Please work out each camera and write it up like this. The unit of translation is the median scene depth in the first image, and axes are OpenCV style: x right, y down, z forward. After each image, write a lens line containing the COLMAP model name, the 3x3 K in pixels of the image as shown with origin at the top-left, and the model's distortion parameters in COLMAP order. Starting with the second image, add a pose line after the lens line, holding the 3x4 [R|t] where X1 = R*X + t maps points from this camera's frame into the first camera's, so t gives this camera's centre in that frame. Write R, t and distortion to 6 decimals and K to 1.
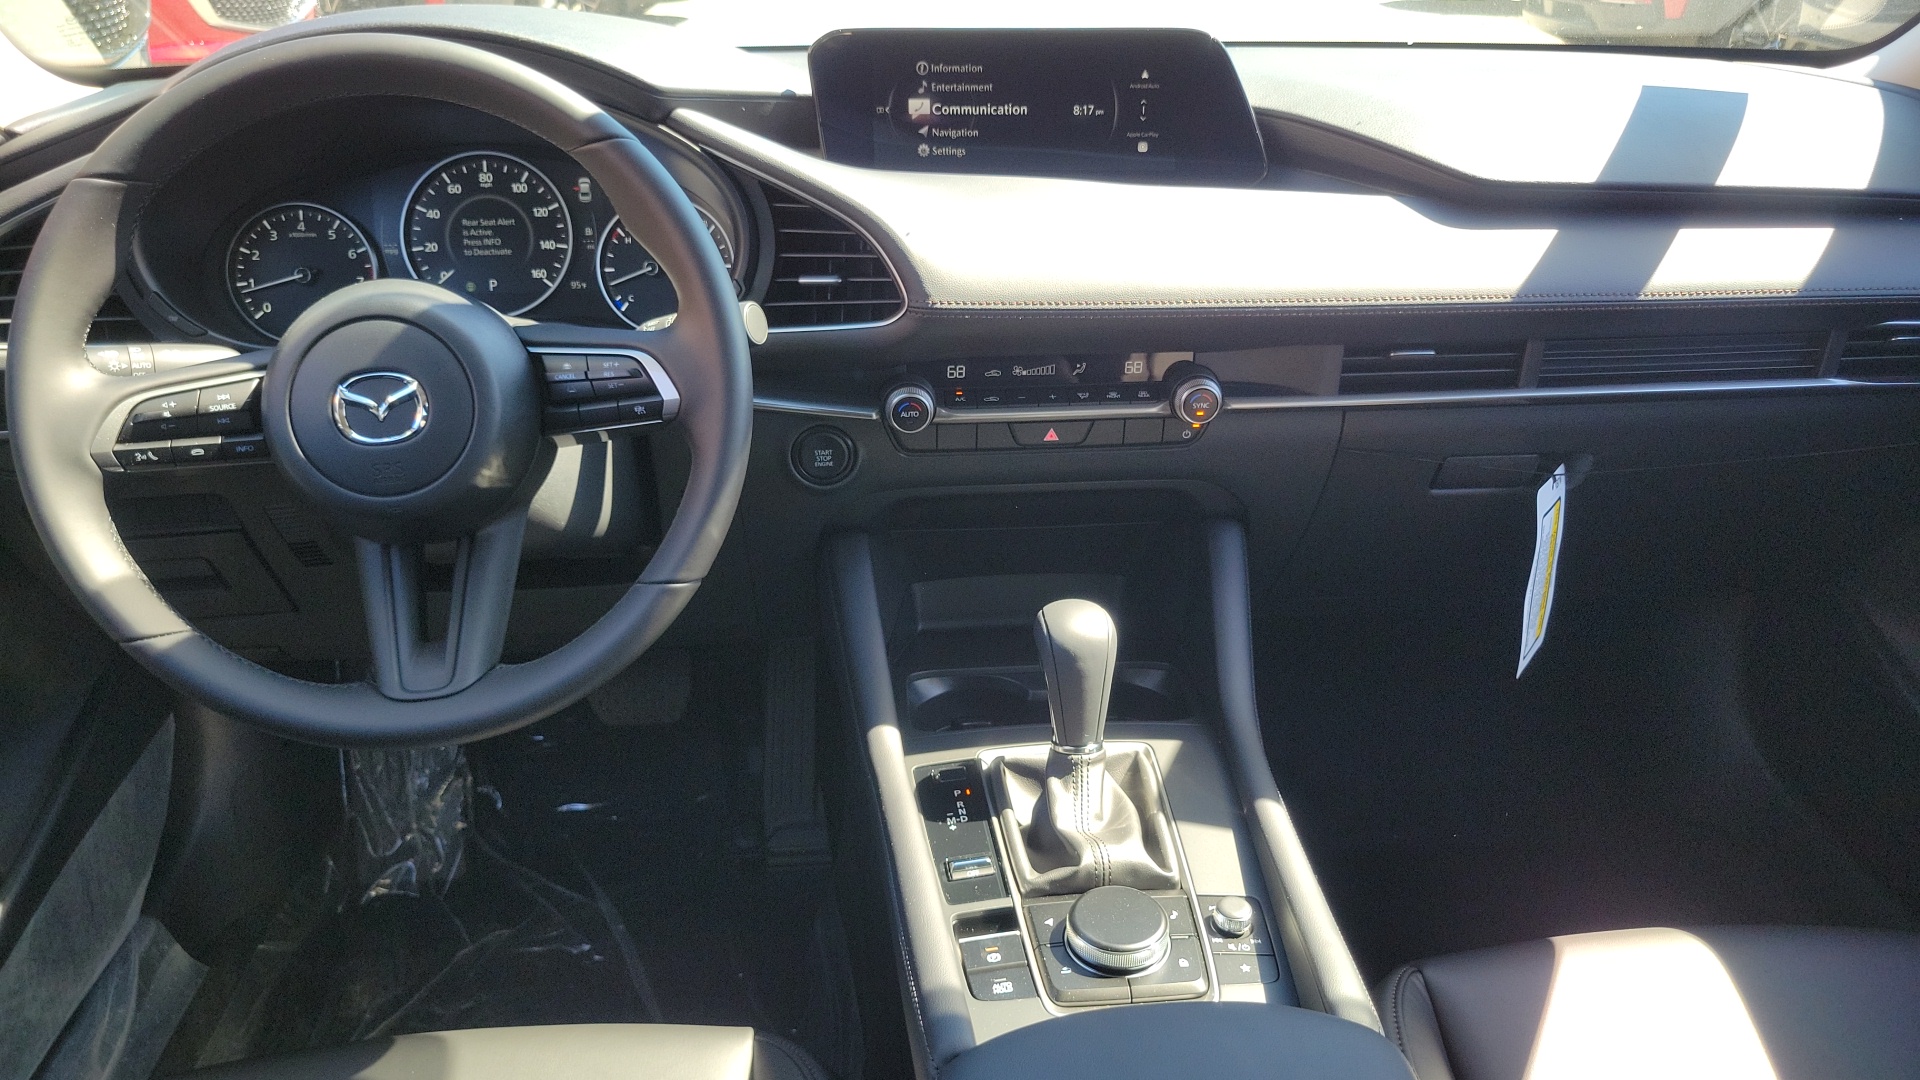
lens RADIAL K [[1526.0, 0, 990.2], [0, 1526.0, 549.7], [0, 0, 1]] dist [0.028924, -0.013187]
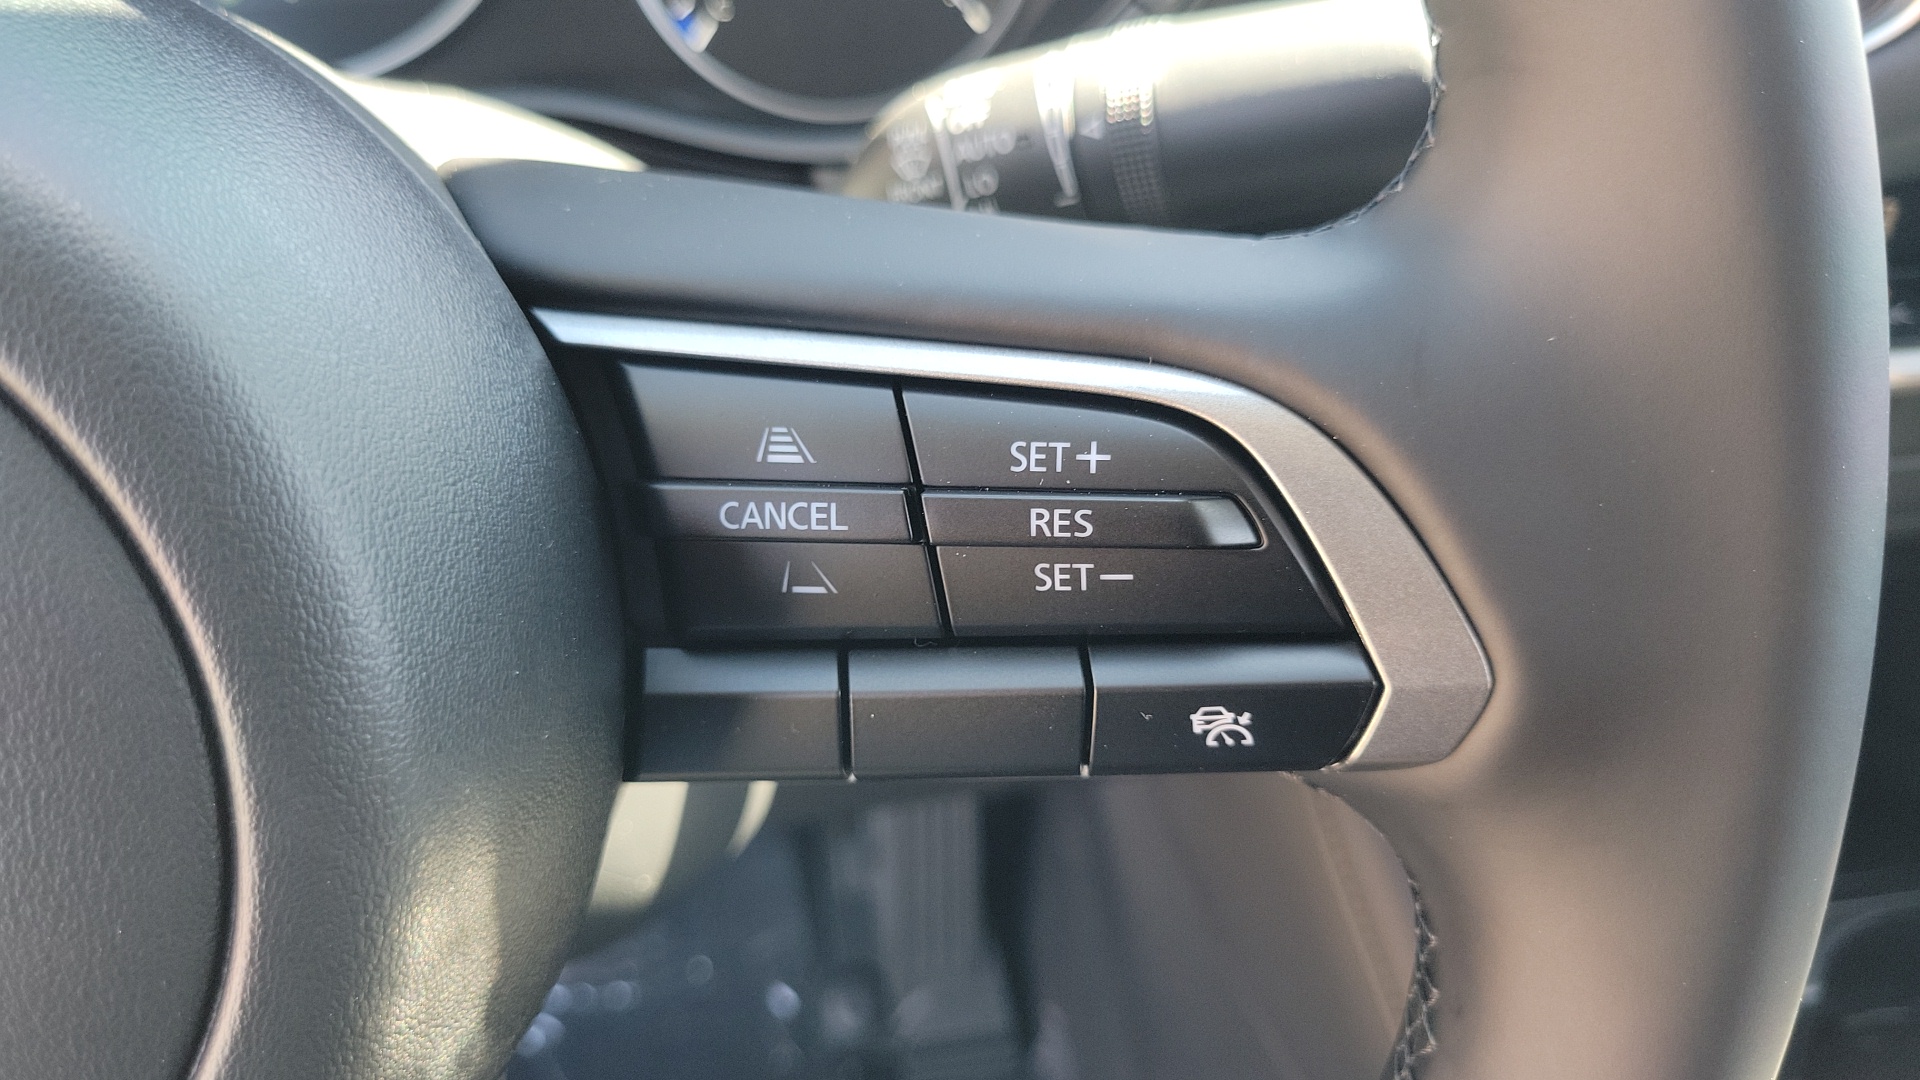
lens RADIAL K [[1526.0, 0, 959.5], [0, 1526.0, 548.6], [0, 0, 1]] dist [0.028924, -0.013187]
pose [[0.997951, -0.037618, 0.051755, -0.220812], [0.029213, 0.987559, 0.154513, -0.106602], [-0.056924, -0.152684, 0.986634, 0.700459]]
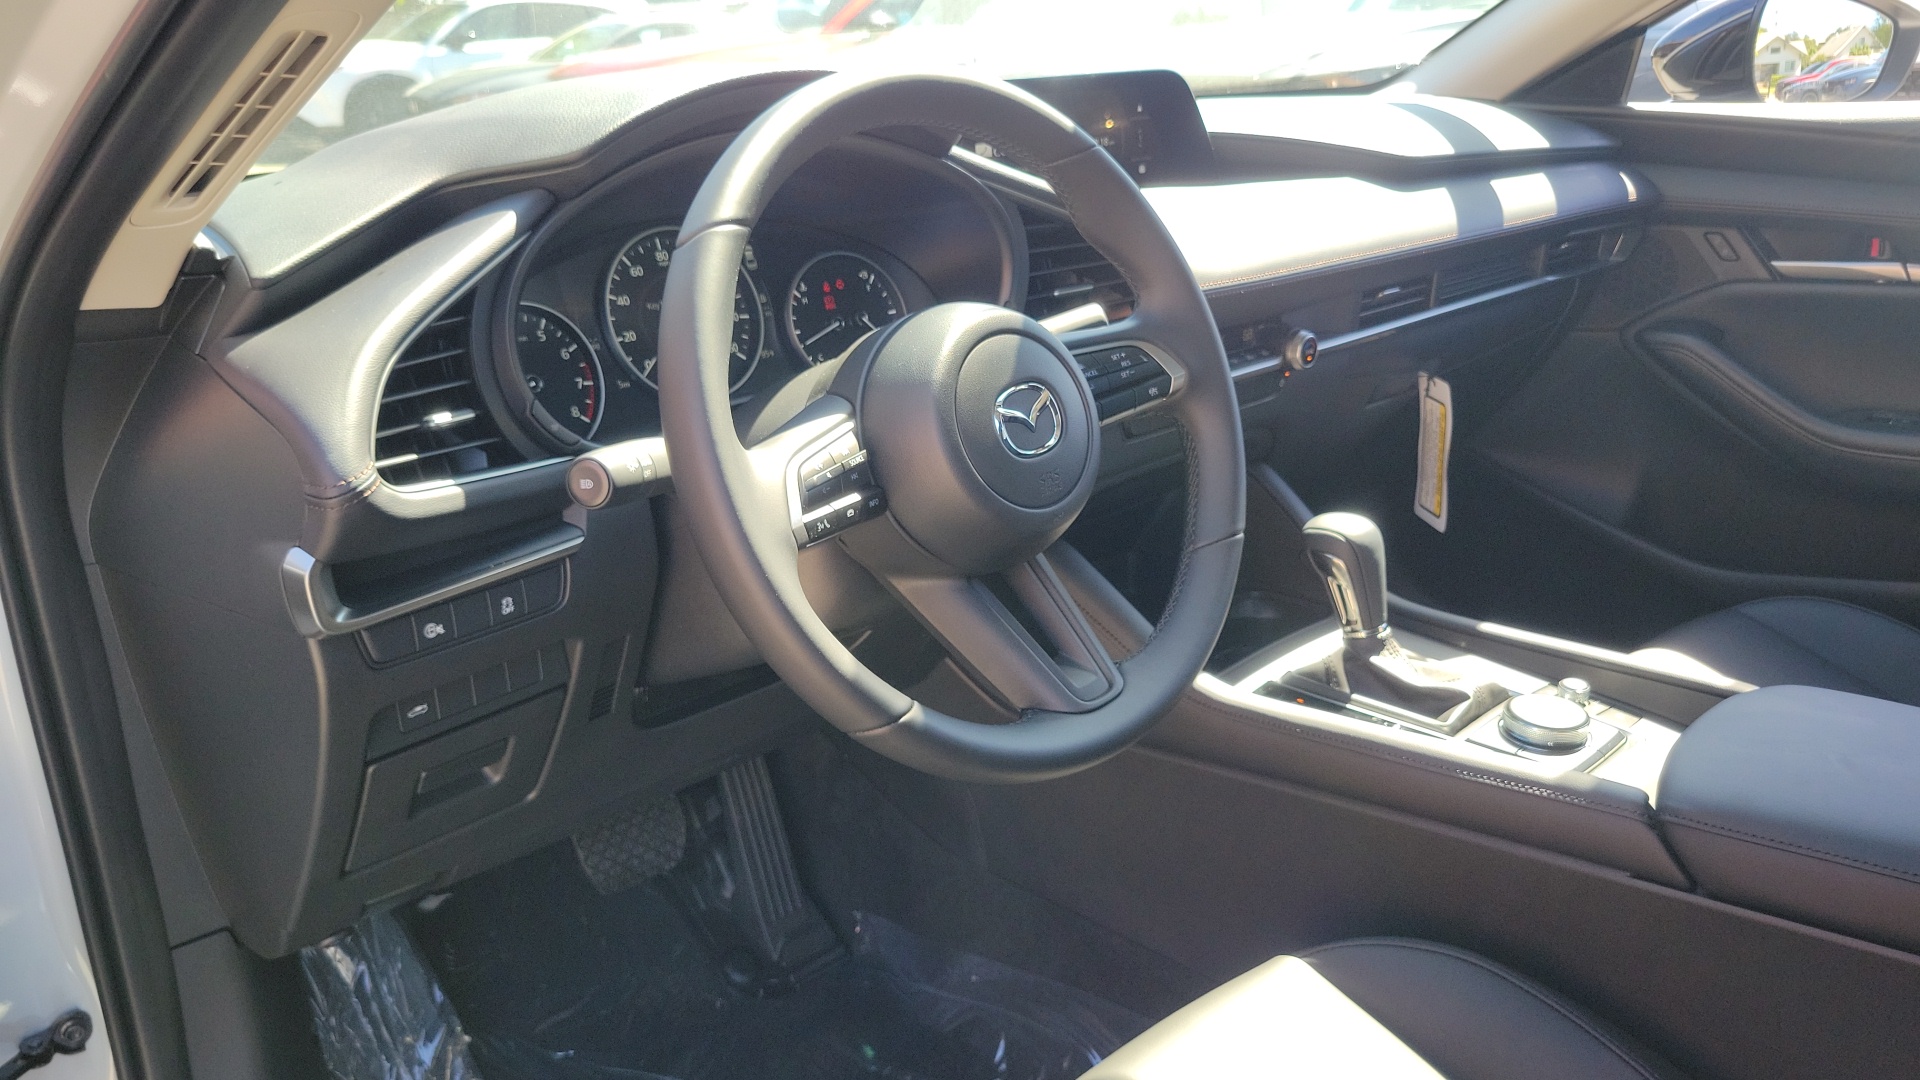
lens RADIAL K [[1526.0, 0, 998.6], [0, 1526.0, 508.2], [0, 0, 1]] dist [0.028924, -0.013187]
pose [[0.761722, -0.215712, 0.610940, -0.808714], [0.293652, 0.955480, -0.028763, -0.012071], [-0.577536, 0.201313, 0.791154, 0.194034]]
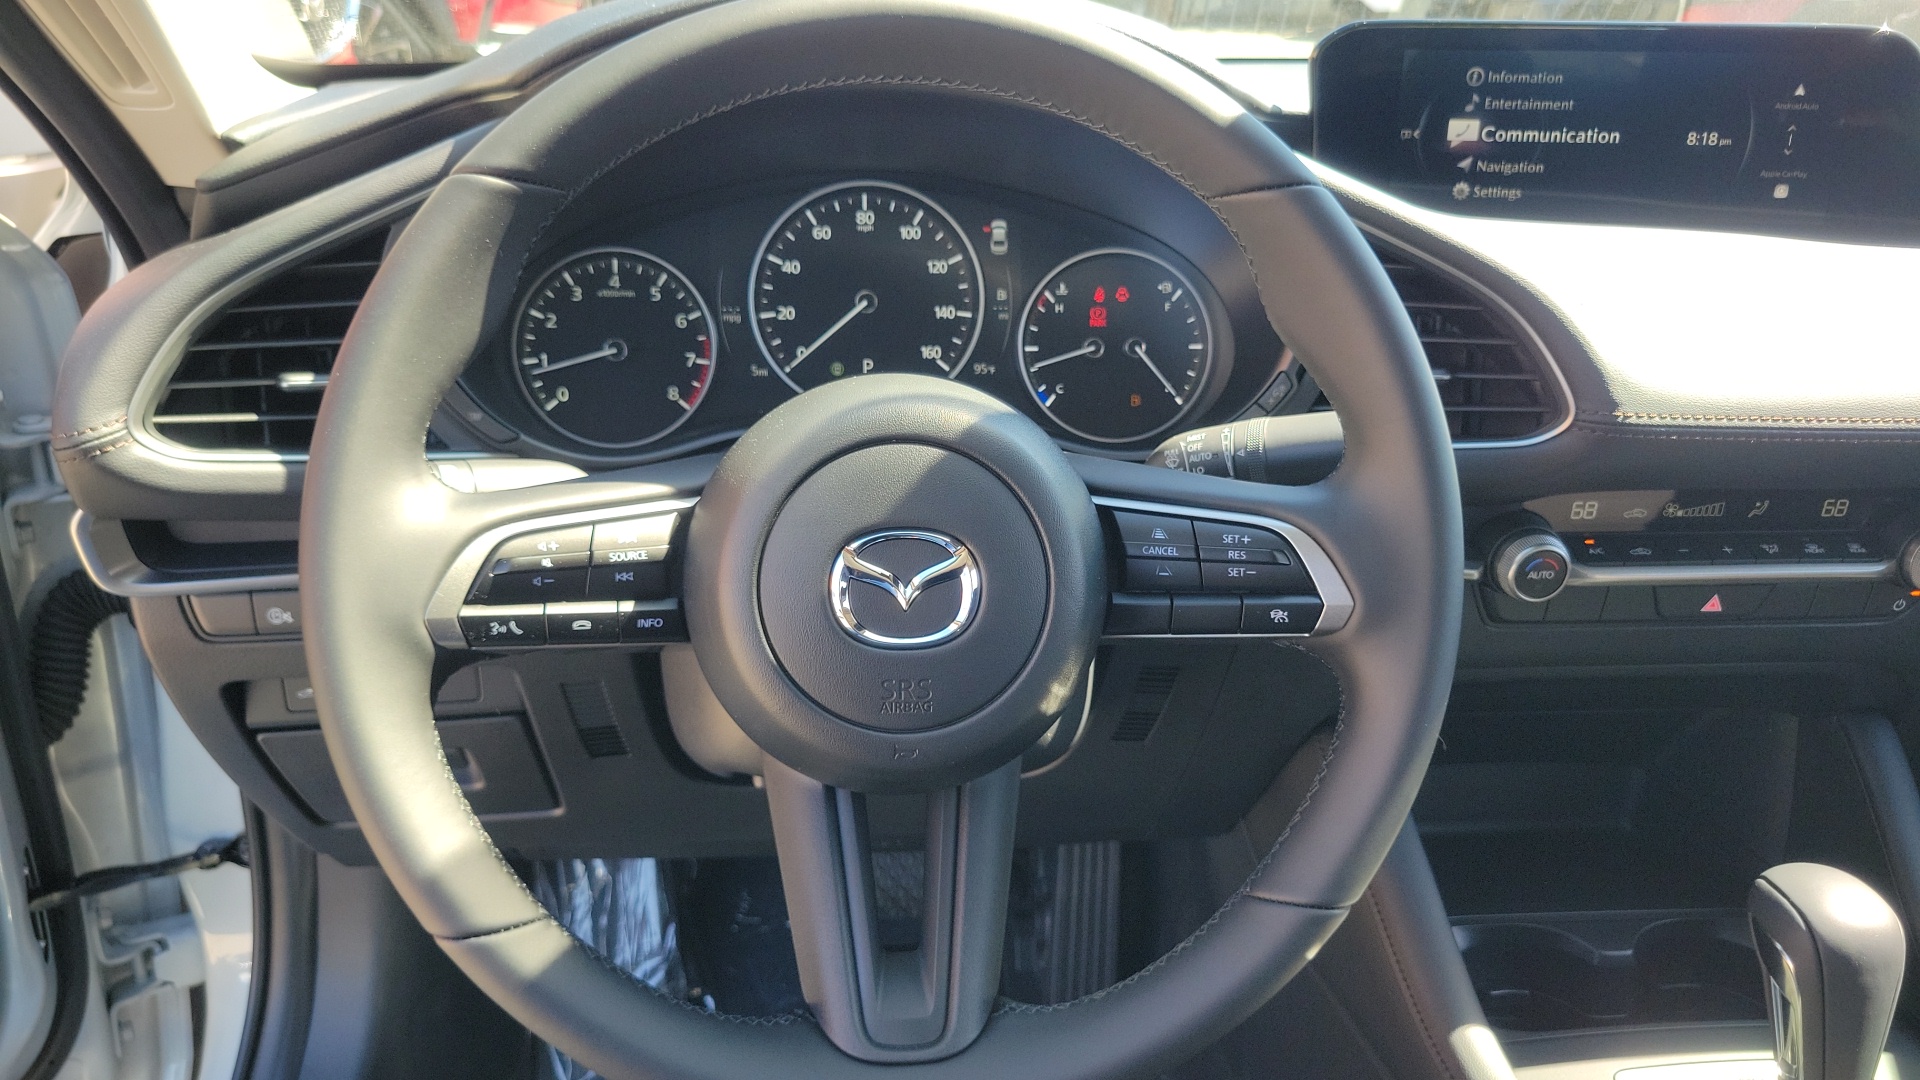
lens RADIAL K [[1526.0, 0, 930.0], [0, 1526.0, 535.6], [0, 0, 1]] dist [0.028924, -0.013187]
pose [[0.999783, 0.020798, 0.001447, -0.311578], [-0.020722, 0.998963, -0.040552, -0.070019], [-0.002289, 0.040513, 0.999176, 0.309201]]
